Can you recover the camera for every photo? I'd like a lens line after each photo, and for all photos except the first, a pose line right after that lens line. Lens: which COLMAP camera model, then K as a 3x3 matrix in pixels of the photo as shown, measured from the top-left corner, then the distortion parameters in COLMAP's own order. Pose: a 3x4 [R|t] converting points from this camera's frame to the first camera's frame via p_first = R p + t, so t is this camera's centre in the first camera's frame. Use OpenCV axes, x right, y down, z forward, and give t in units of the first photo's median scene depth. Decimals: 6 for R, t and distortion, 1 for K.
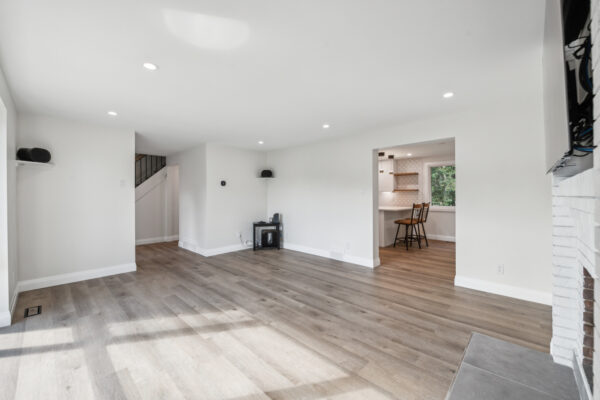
lens RADIAL K [[242.8, 0, 299.8], [0, 242.8, 196.6], [0, 0, 1]] dist [-0.003862, -0.001122]
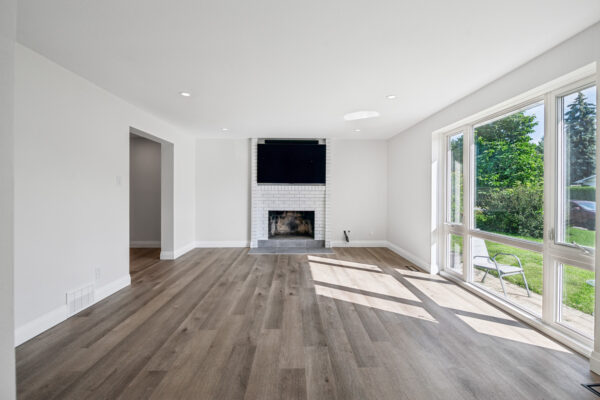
lens RADIAL K [[242.9, 0, 300.3], [0, 242.9, 195.0], [0, 0, 1]] dist [0.003774, -0.000069]
pose [[-0.697157, -0.003296, 0.716911, -0.846901], [-0.001571, 0.999994, 0.003070, 0.017912], [-0.716917, 0.001014, -0.697158, 1.588236]]
